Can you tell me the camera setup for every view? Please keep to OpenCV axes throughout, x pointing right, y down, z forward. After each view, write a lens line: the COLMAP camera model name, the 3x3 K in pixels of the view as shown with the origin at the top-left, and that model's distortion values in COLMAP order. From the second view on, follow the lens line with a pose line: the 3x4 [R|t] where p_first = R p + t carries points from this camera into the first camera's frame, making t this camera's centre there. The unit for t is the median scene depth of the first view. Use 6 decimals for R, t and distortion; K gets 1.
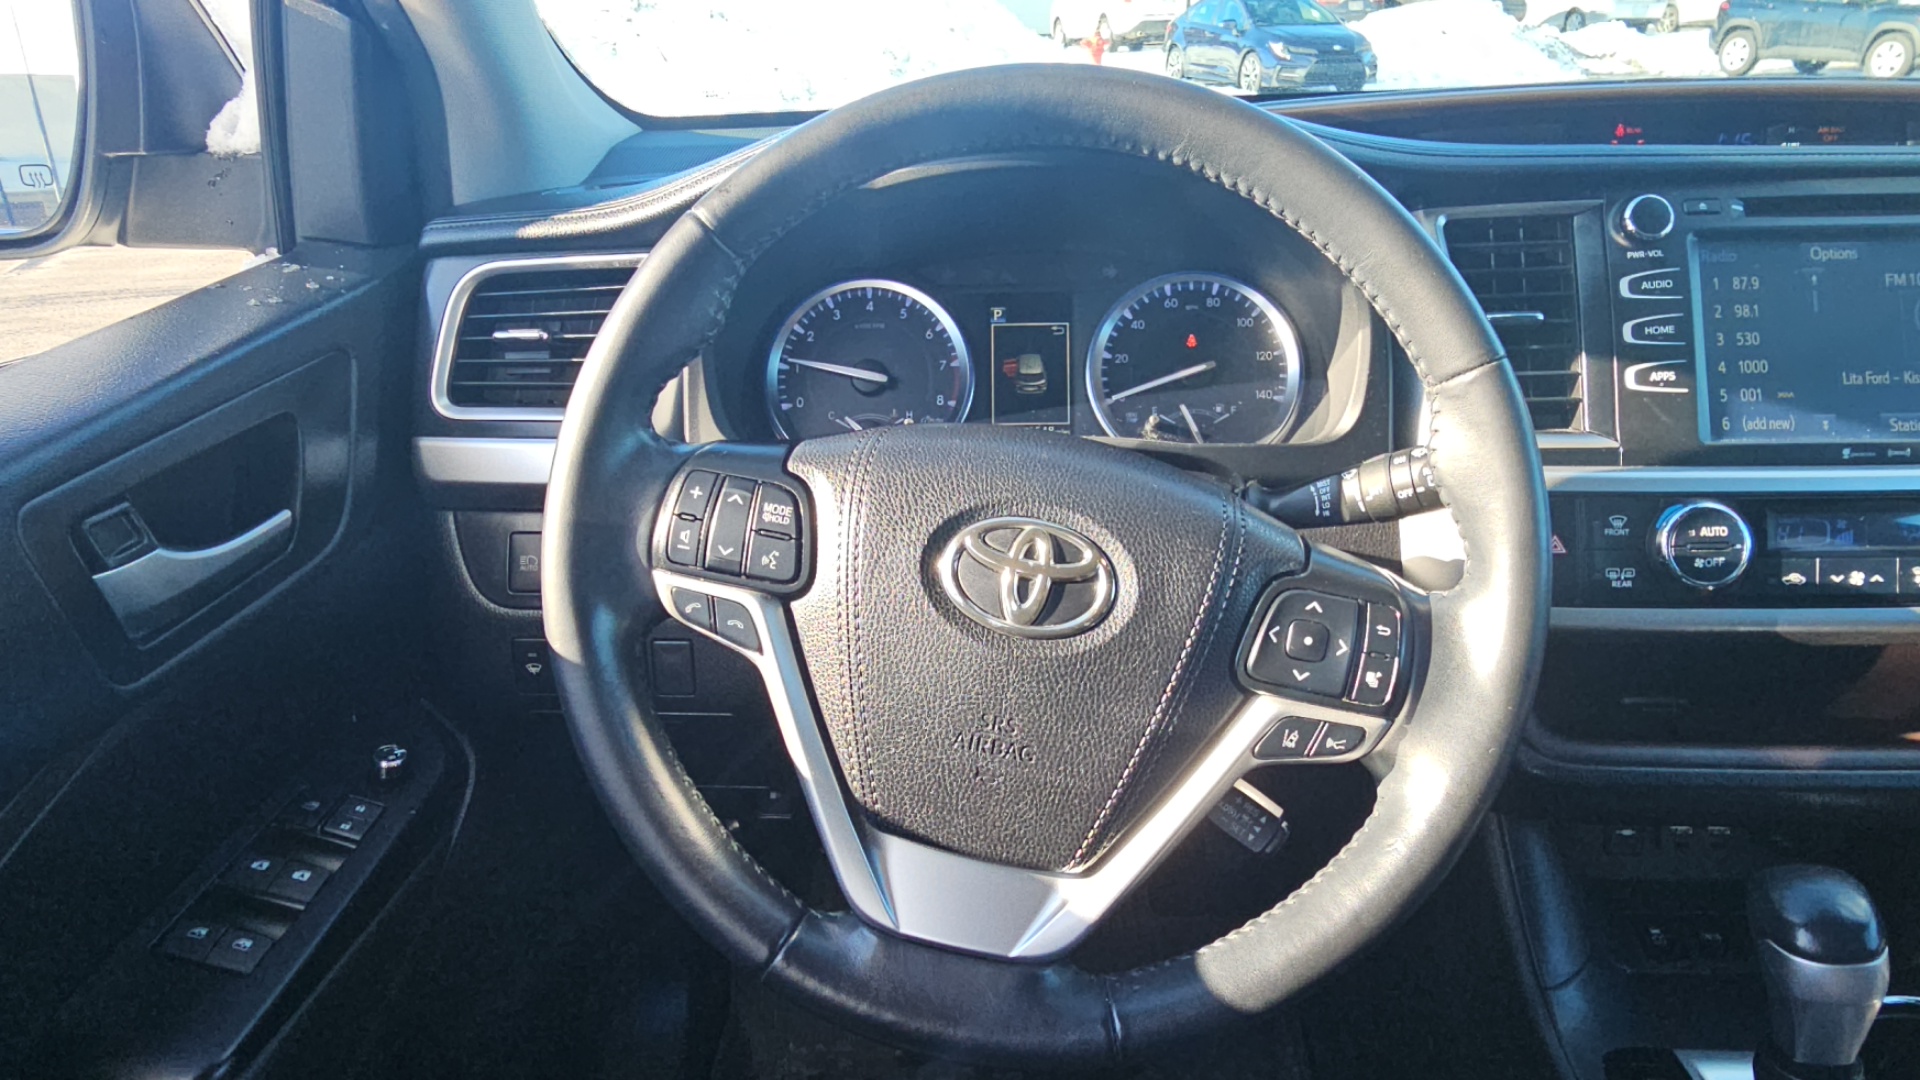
lens RADIAL K [[1217.4, 0, 978.2], [0, 1217.4, 566.8], [0, 0, 1]] dist [0.009481, -0.000857]
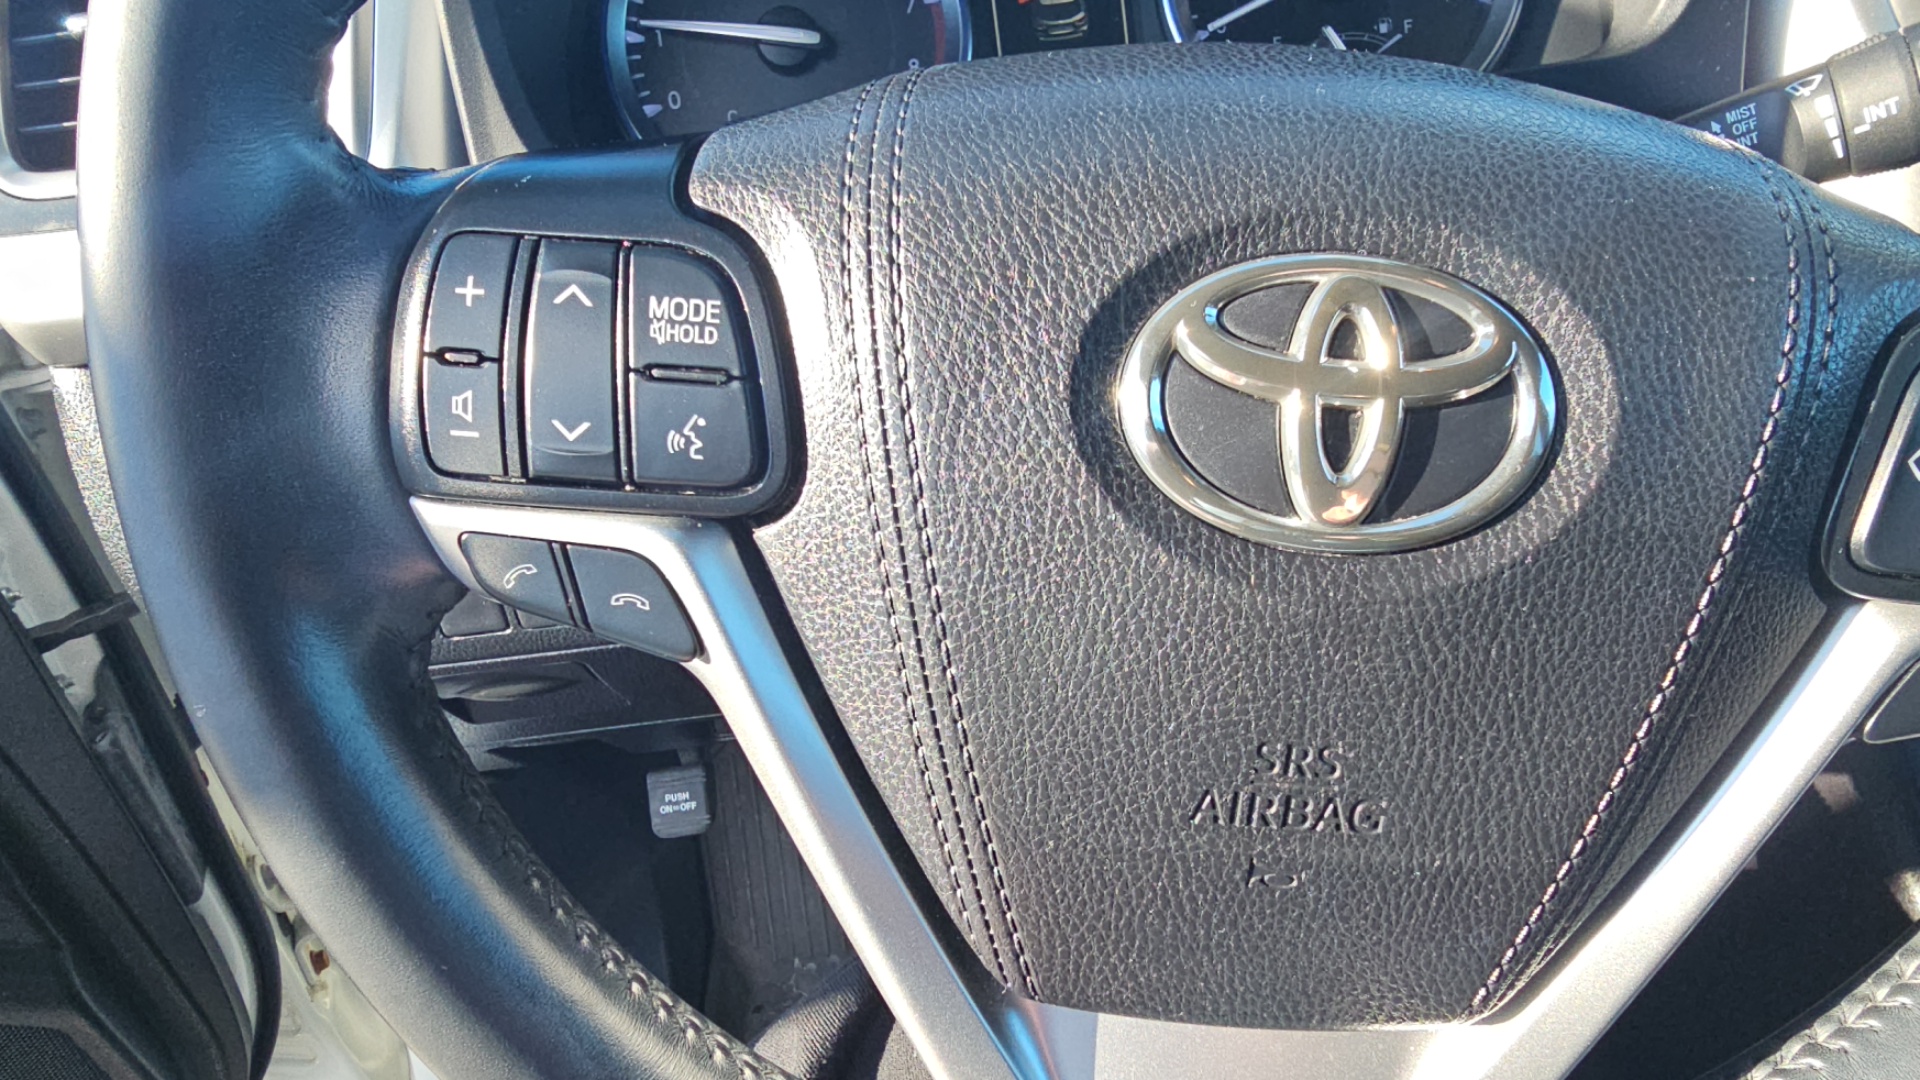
lens RADIAL K [[1217.4, 0, 973.3], [0, 1217.4, 558.0], [0, 0, 1]] dist [0.009481, -0.000857]
pose [[0.989110, -0.136566, 0.054873, -0.081246], [0.122761, 0.971193, 0.204238, -0.029592], [-0.081184, -0.195277, 0.977382, 0.458007]]
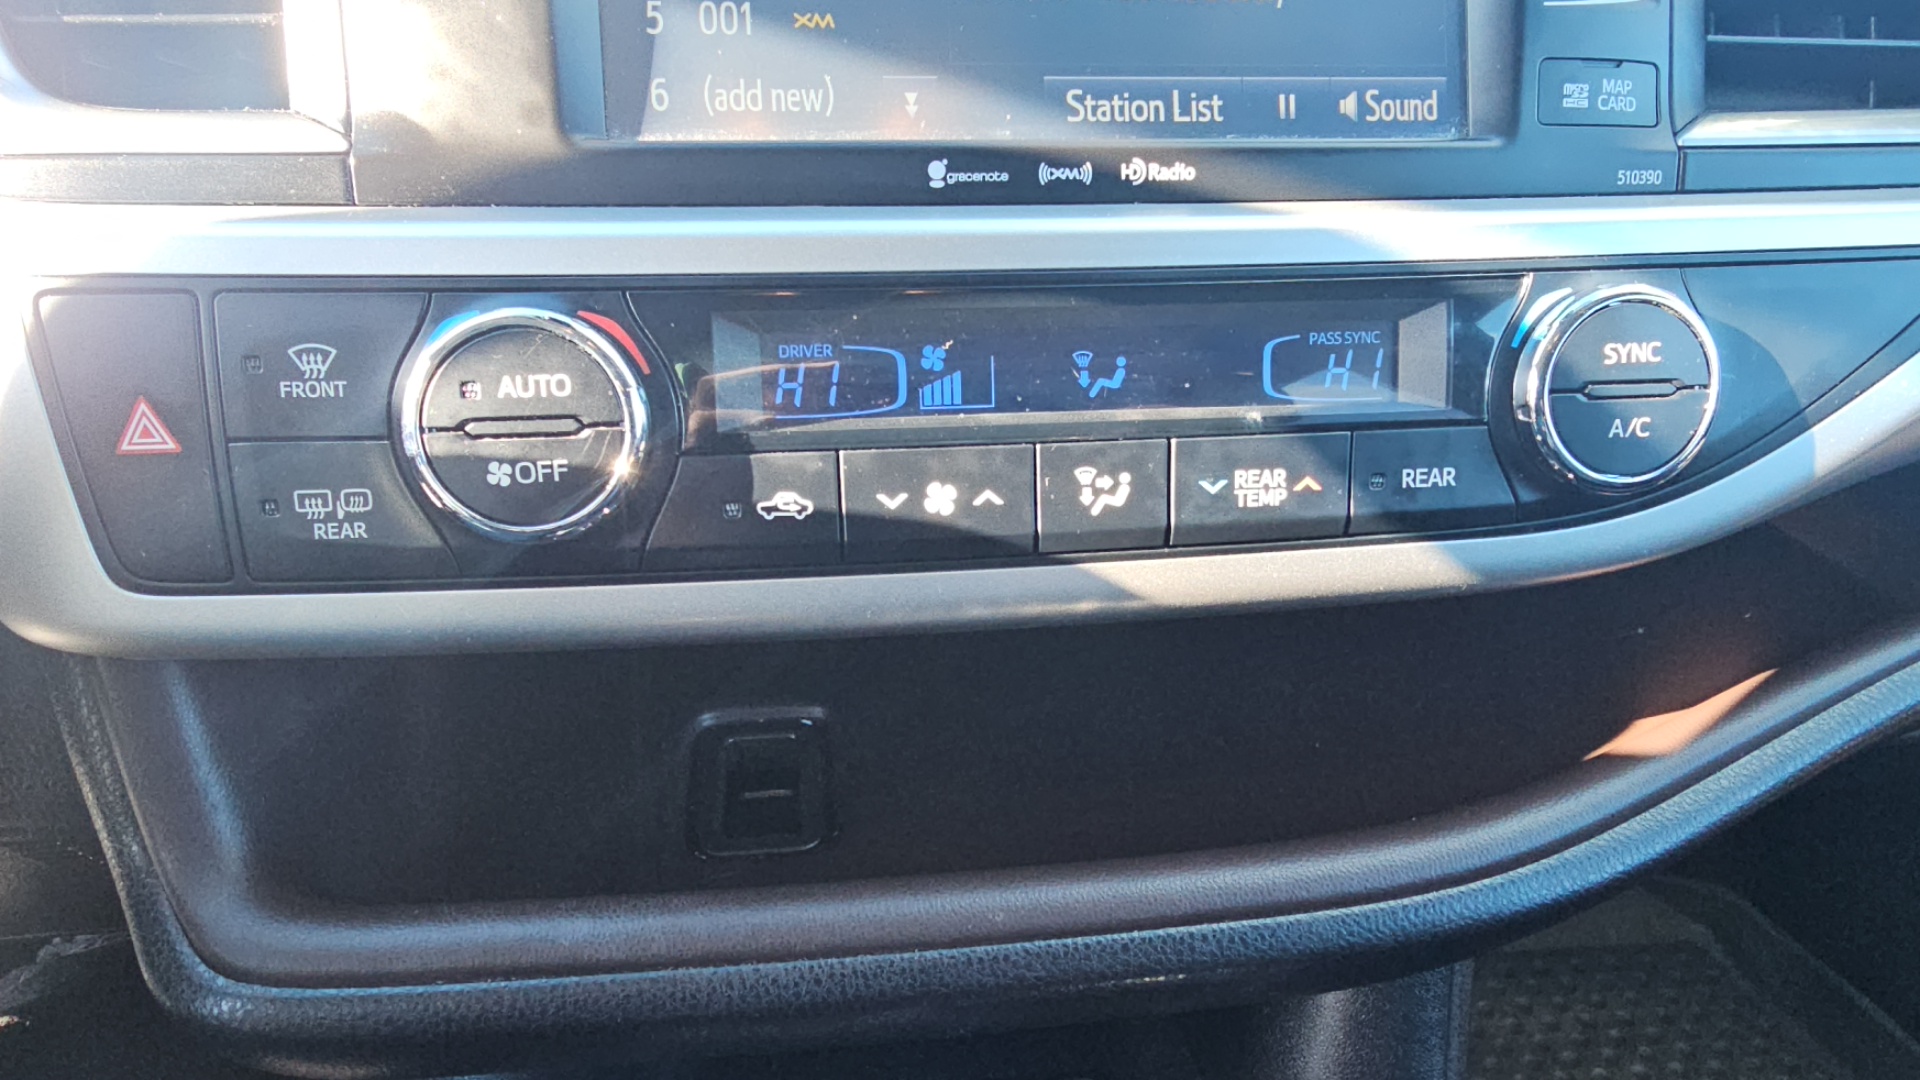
lens RADIAL K [[1217.4, 0, 973.8], [0, 1217.4, 551.9], [0, 0, 1]] dist [0.009481, -0.000857]
pose [[0.984831, -0.042218, 0.168300, 0.662562], [0.017451, 0.989130, 0.146007, -0.030591], [-0.172635, -0.140855, 0.974863, 0.613726]]
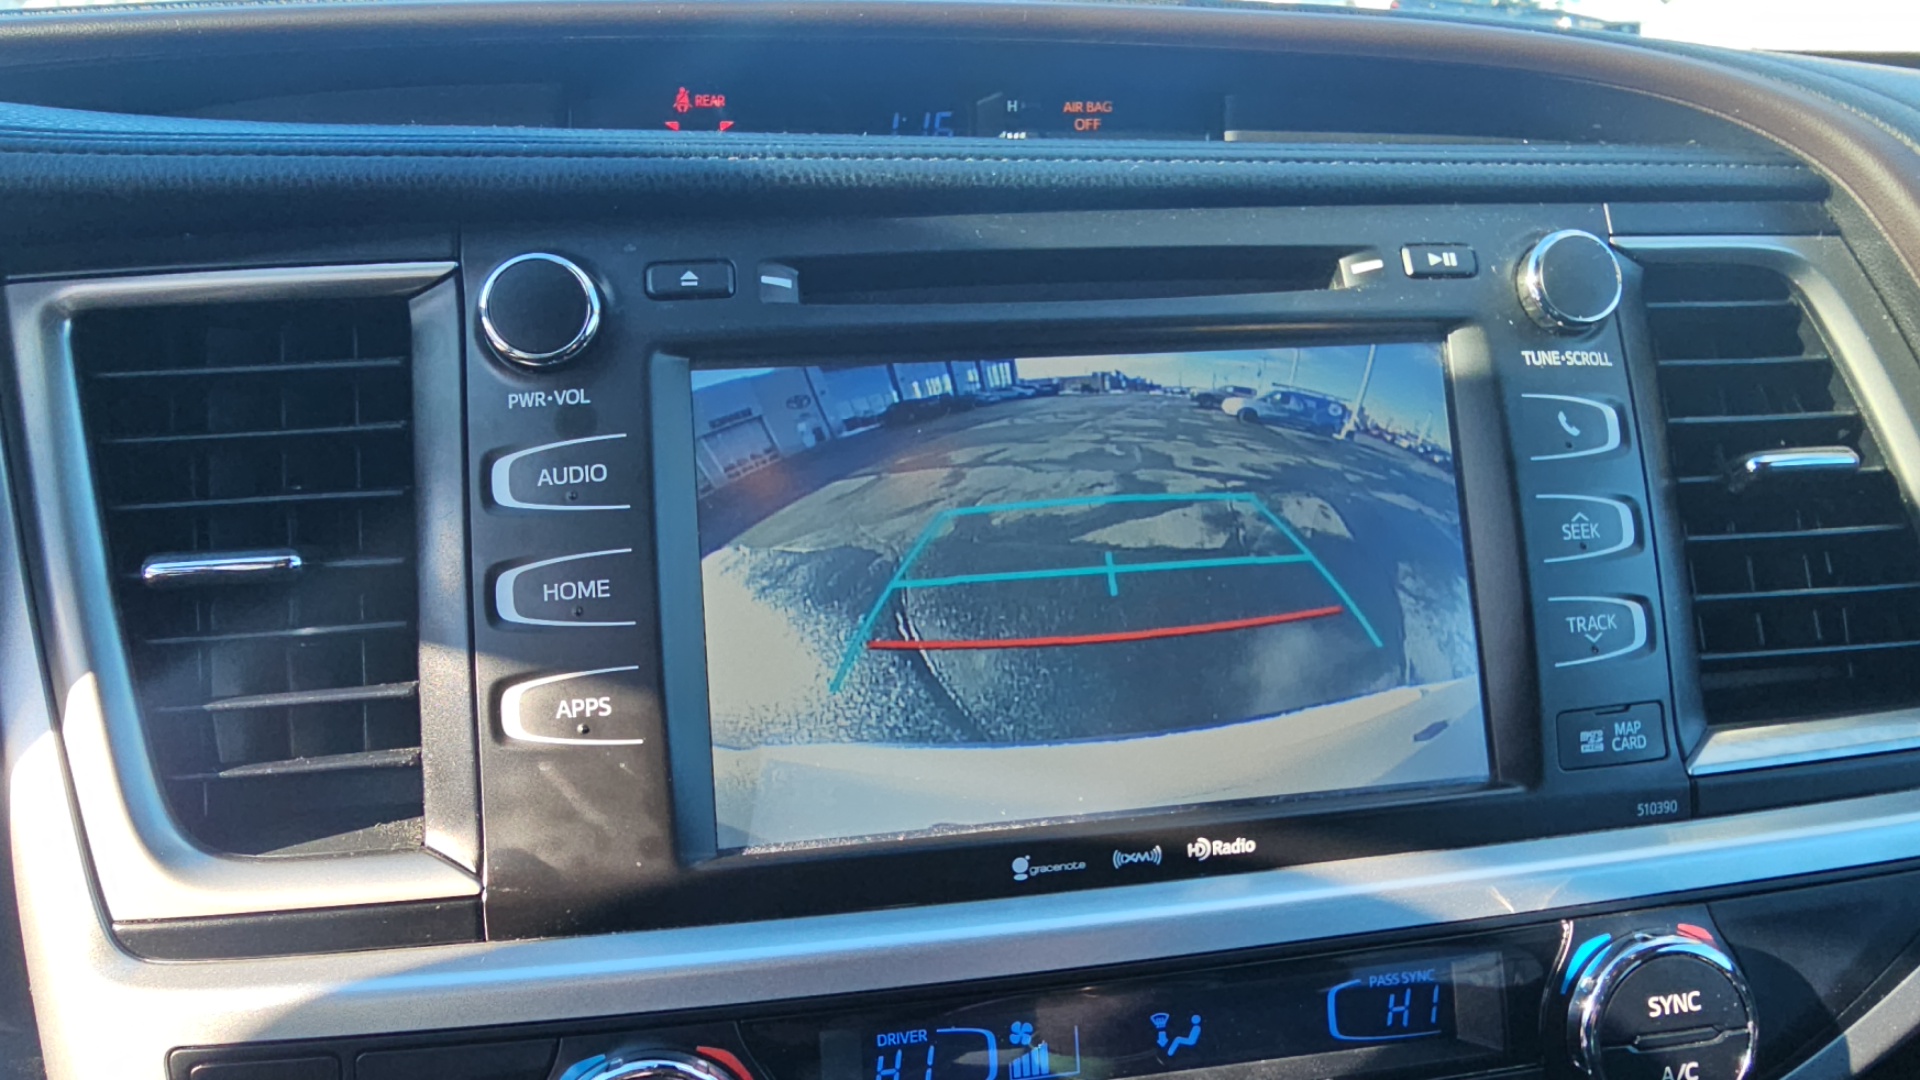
lens RADIAL K [[1217.4, 0, 973.8], [0, 1217.4, 560.1], [0, 0, 1]] dist [0.009481, -0.000857]
pose [[0.981001, -0.053240, 0.186554, 0.632296], [0.052321, 0.998582, 0.009851, -0.207565], [-0.186814, 0.000097, 0.982395, 0.600456]]
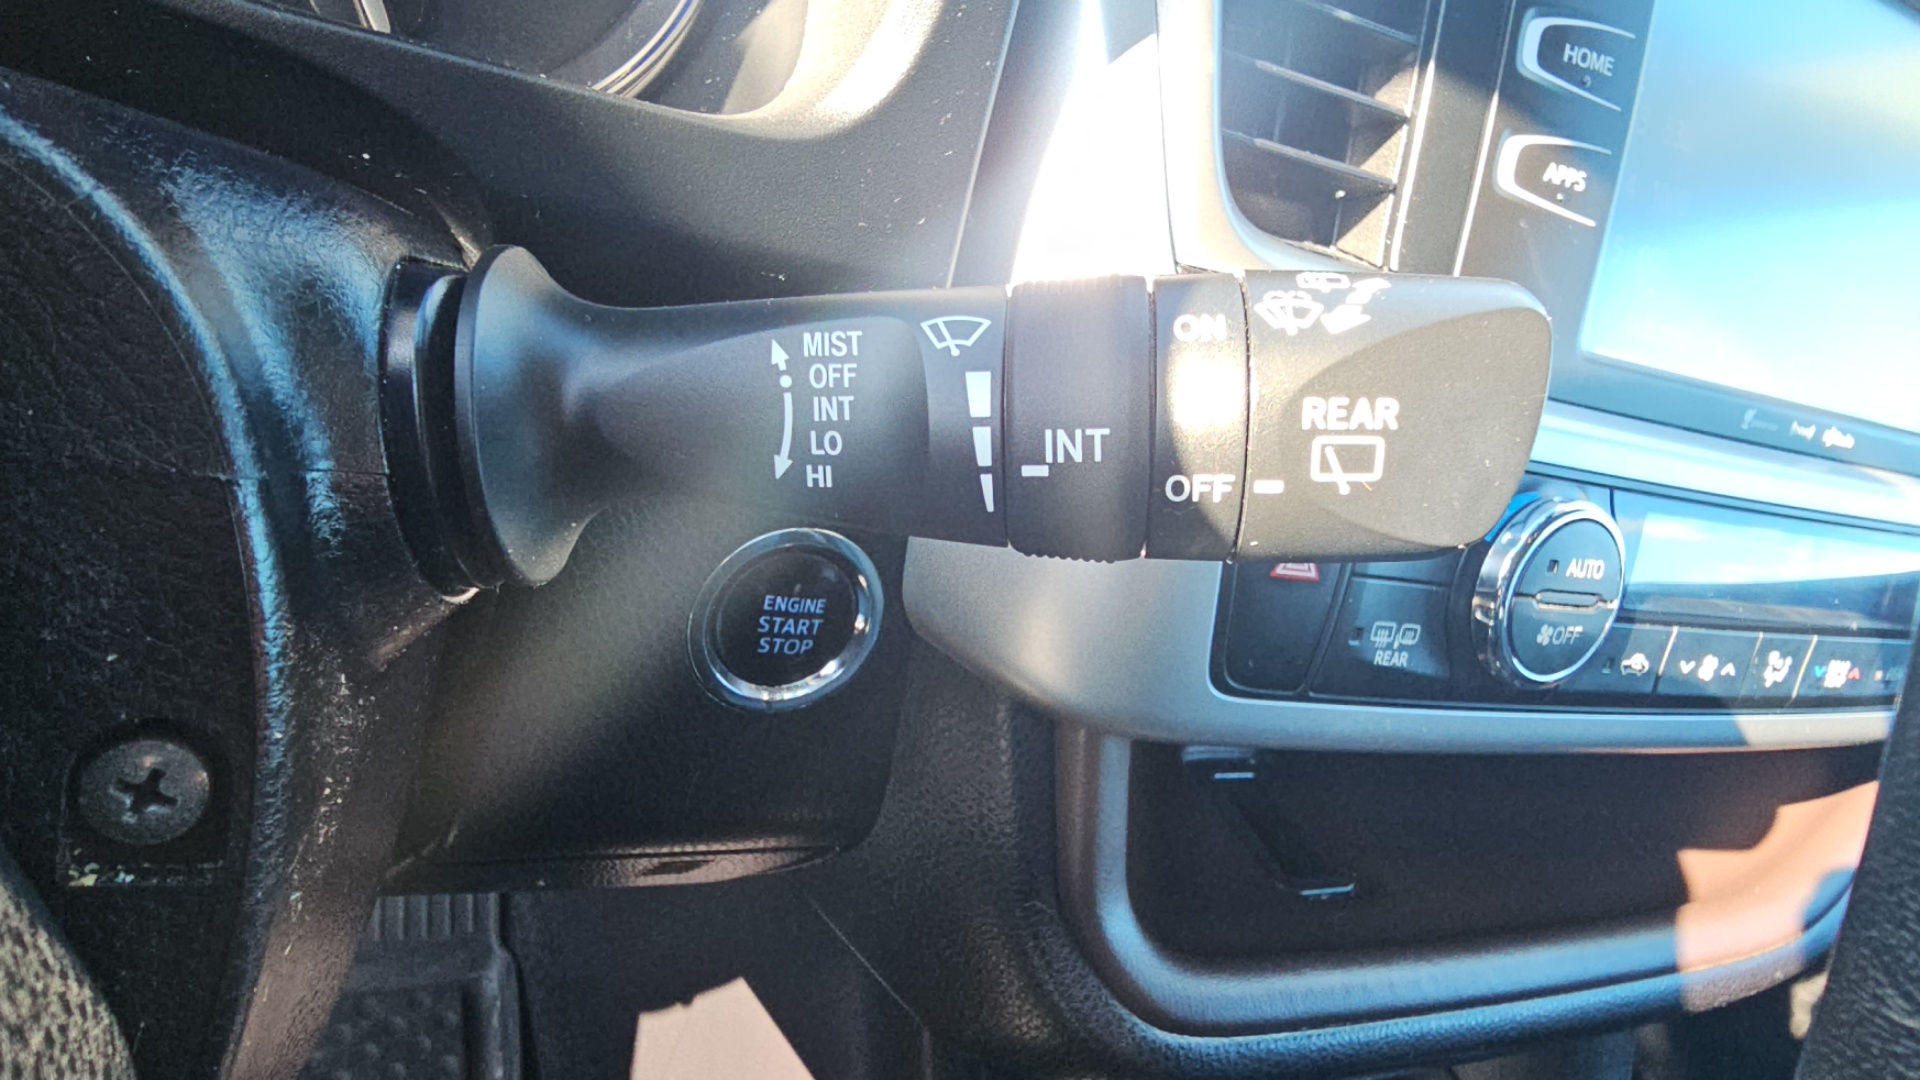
lens RADIAL K [[1211.5, 0, 954.2], [0, 1211.5, 548.8], [0, 0, 1]] dist [0.007161, 0.003906]
pose [[0.847136, 0.069249, 0.526845, 0.177483], [-0.196480, 0.962026, 0.189479, -0.073257], [-0.493717, -0.264029, 0.828572, 0.746372]]
